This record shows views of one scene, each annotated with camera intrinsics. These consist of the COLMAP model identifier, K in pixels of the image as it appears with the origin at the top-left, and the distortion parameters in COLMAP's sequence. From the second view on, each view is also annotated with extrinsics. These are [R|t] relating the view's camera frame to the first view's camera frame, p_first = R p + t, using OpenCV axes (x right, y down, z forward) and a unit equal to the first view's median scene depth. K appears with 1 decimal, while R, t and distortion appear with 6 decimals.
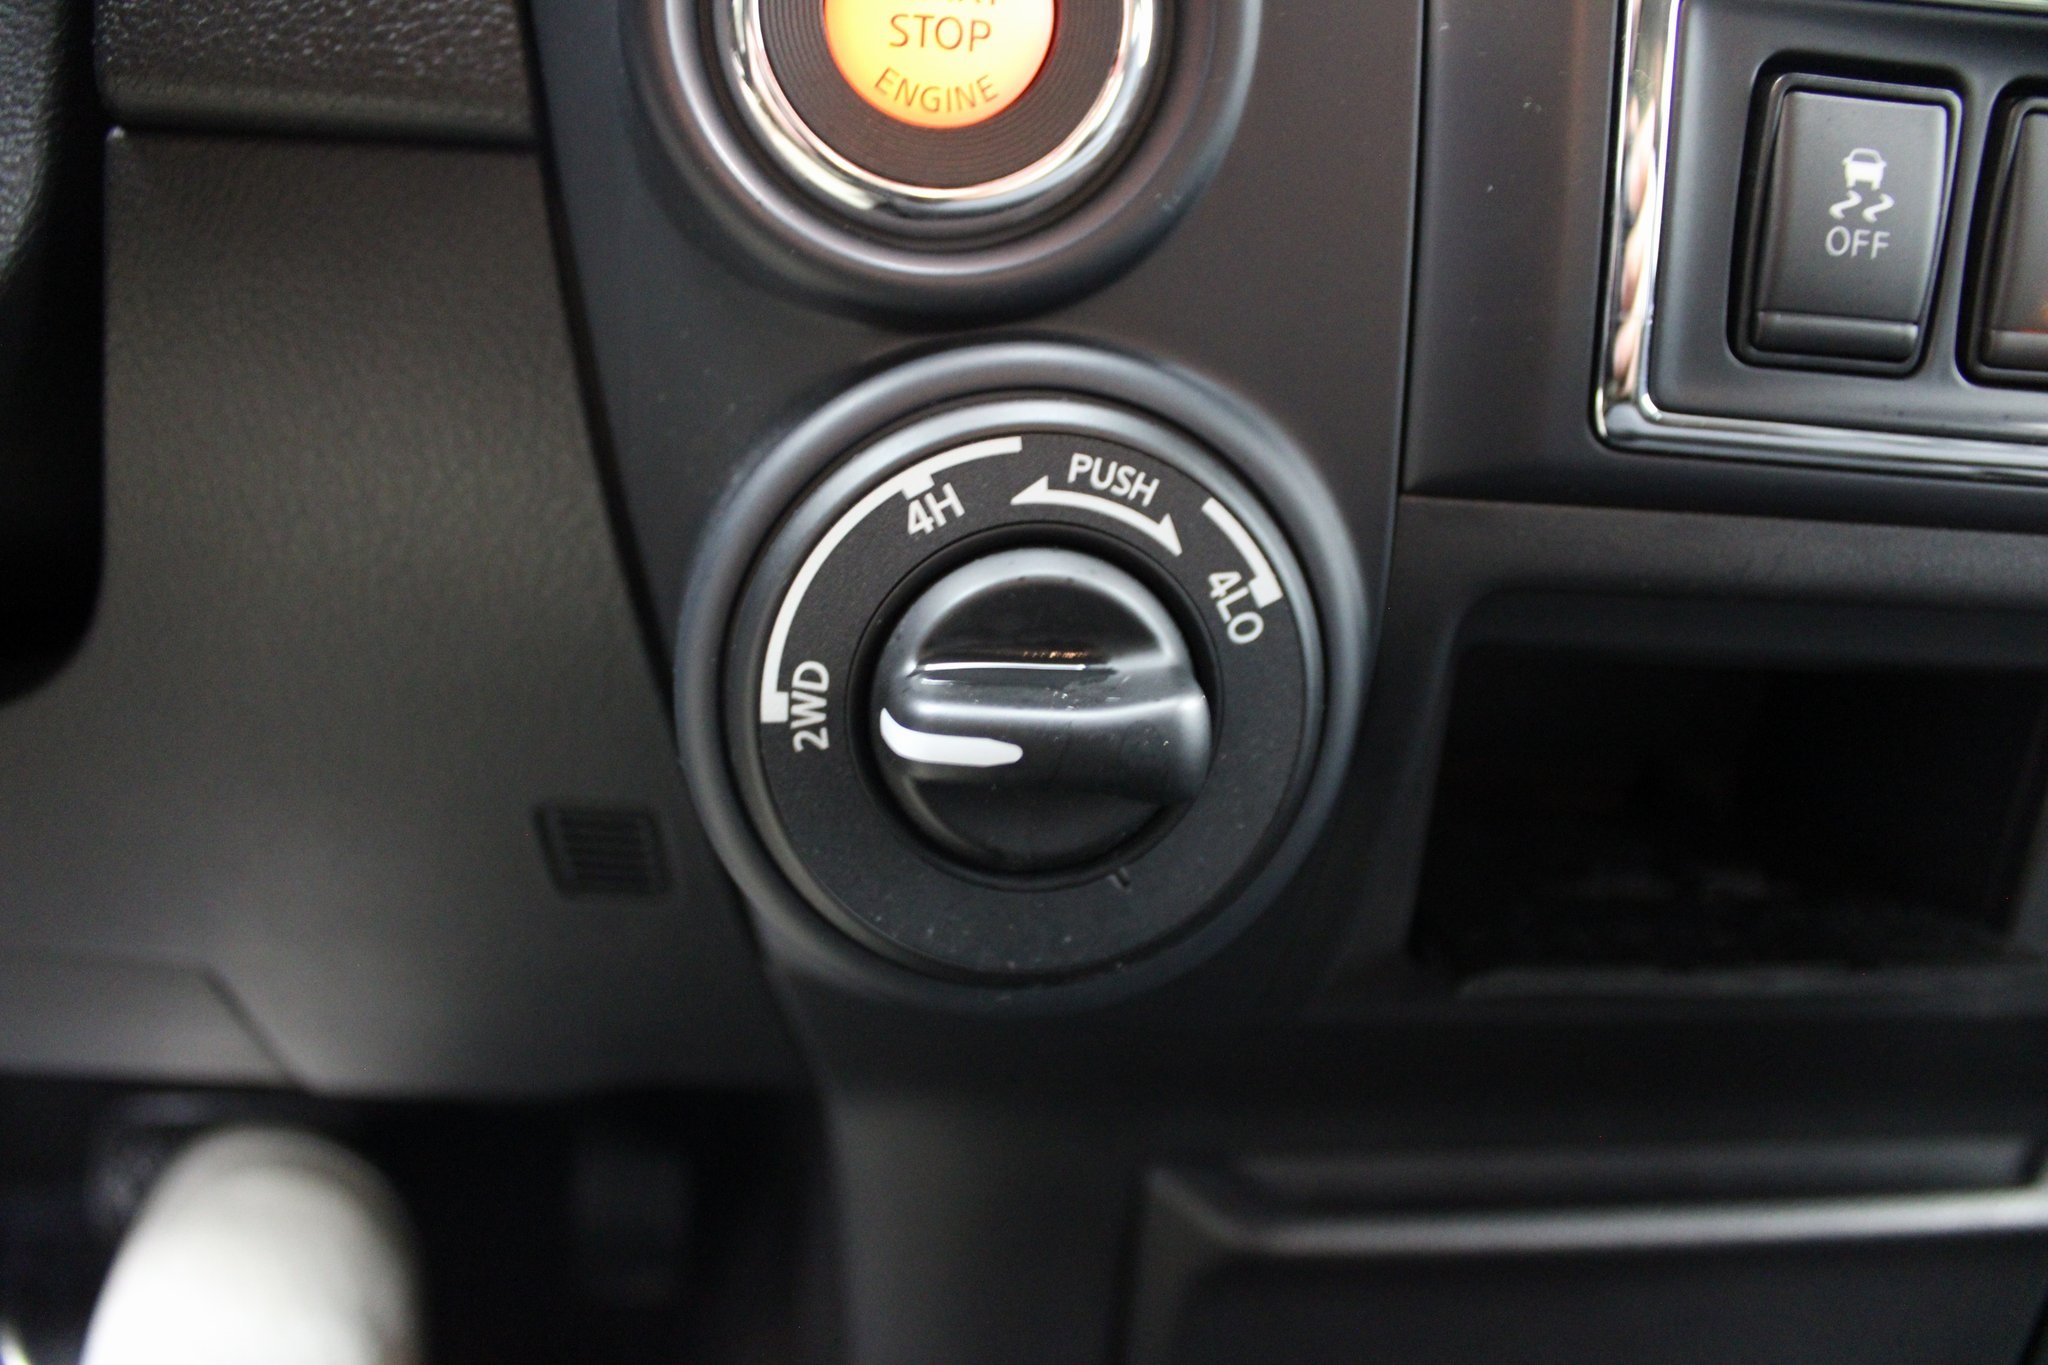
lens RADIAL K [[1621.2, 0, 1024.0], [0, 1621.2, 682.5], [0, 0, 1]] dist [-0.177983, 0.129711]
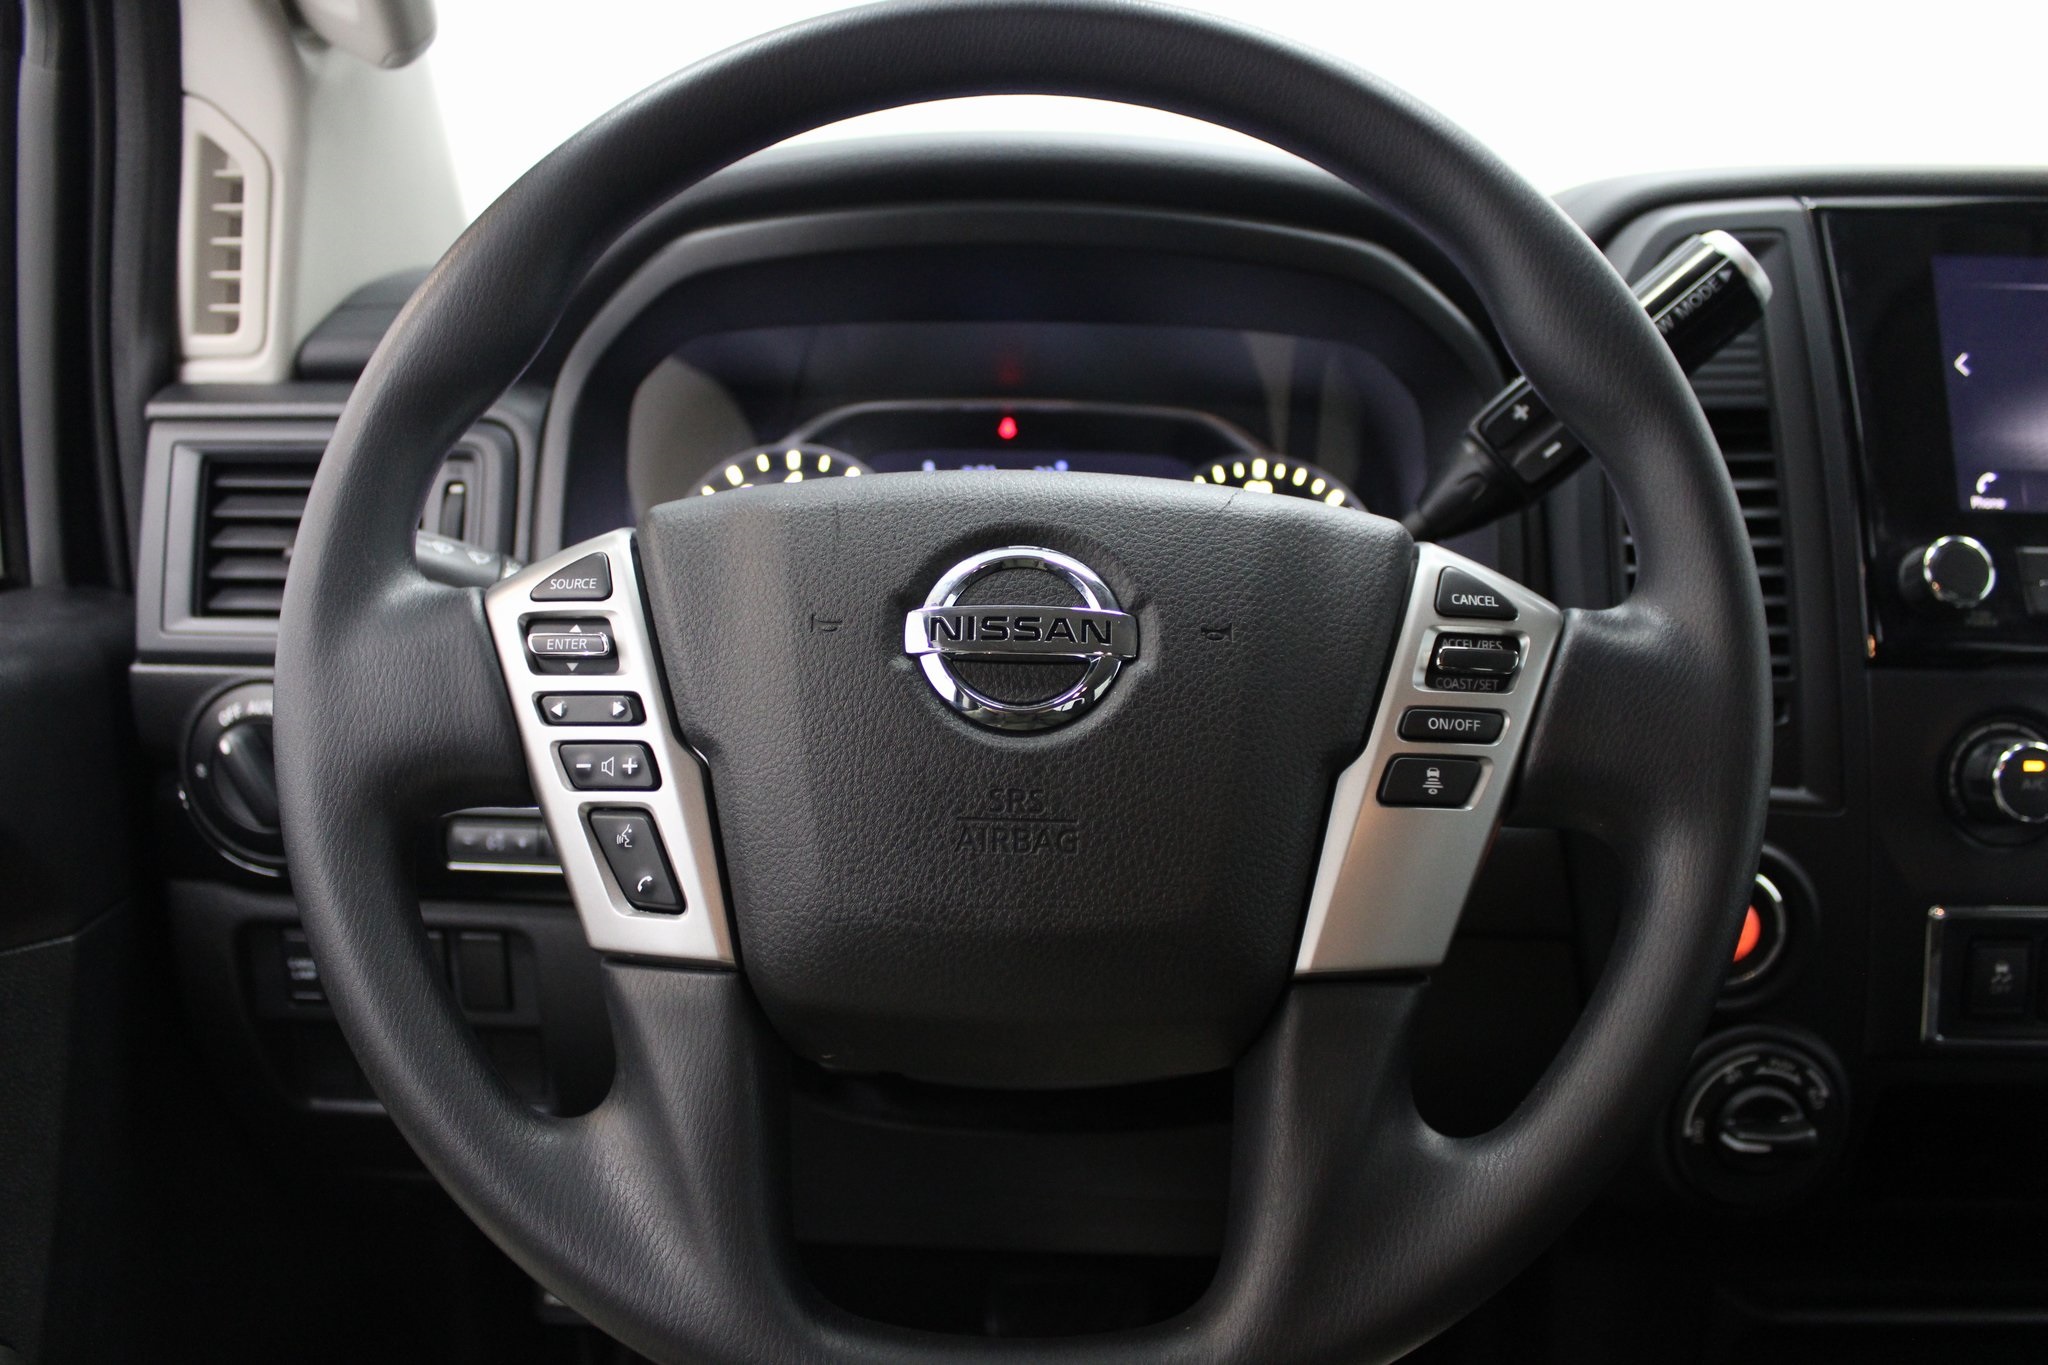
lens RADIAL K [[1621.2, 0, 1024.0], [0, 1621.2, 682.5], [0, 0, 1]] dist [-0.177983, 0.129711]
pose [[0.990226, -0.032183, -0.135706, -1.105737], [0.016789, 0.993443, -0.113087, -0.603904], [0.138455, 0.109703, 0.984274, -2.686842]]
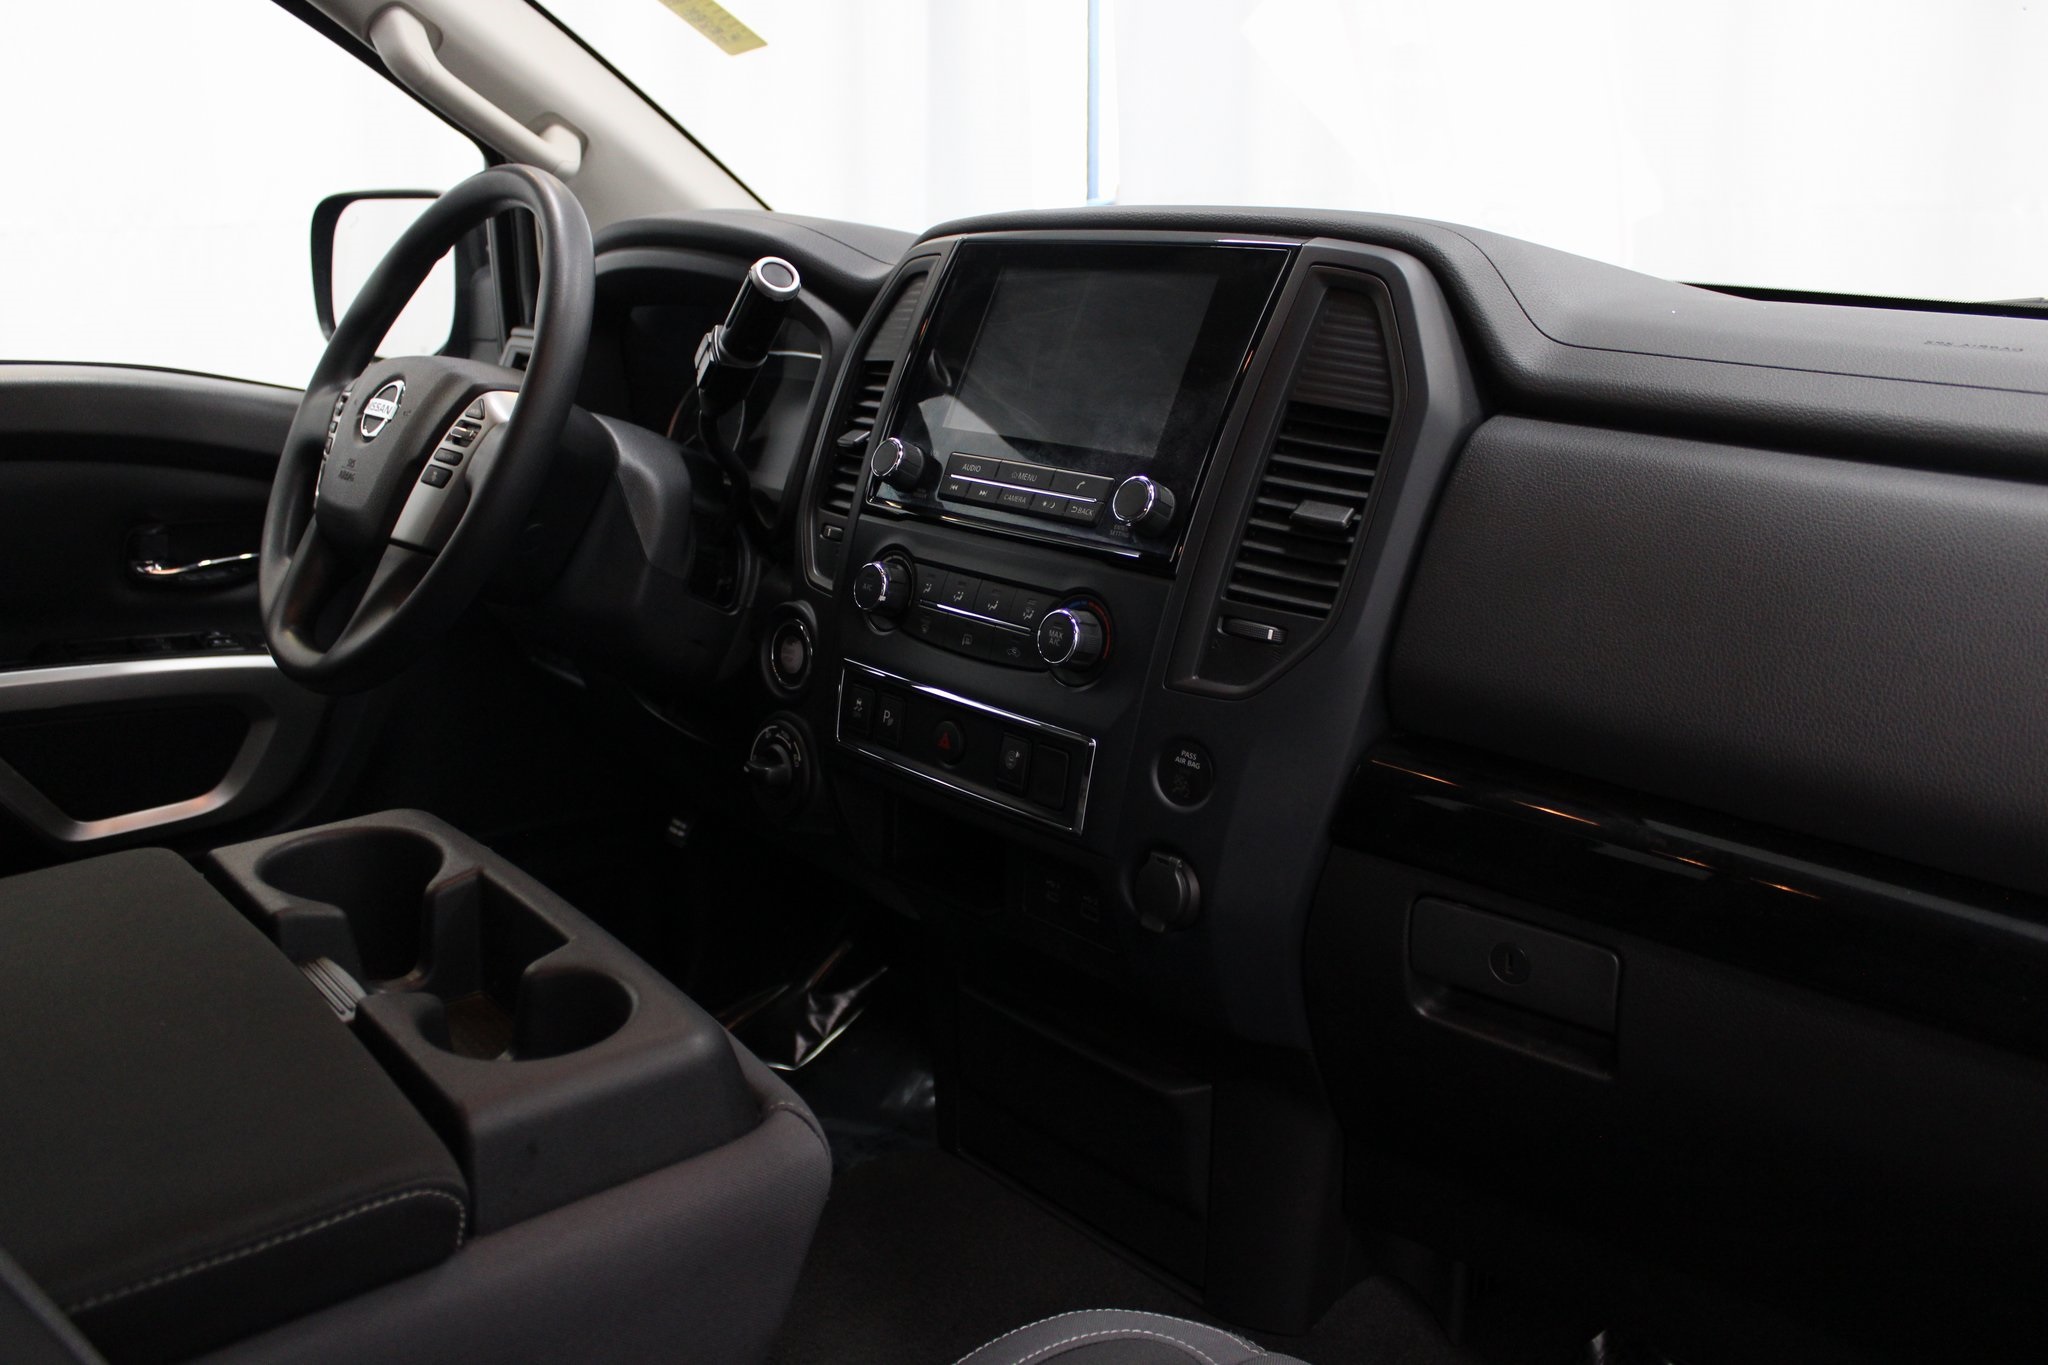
lens RADIAL K [[1621.2, 0, 1024.0], [0, 1621.2, 682.5], [0, 0, 1]] dist [-0.177983, 0.129711]
pose [[0.608155, 0.146026, -0.780272, 5.326266], [-0.264099, 0.964161, -0.025402, -0.401301], [0.748598, 0.221517, 0.624924, -2.176168]]
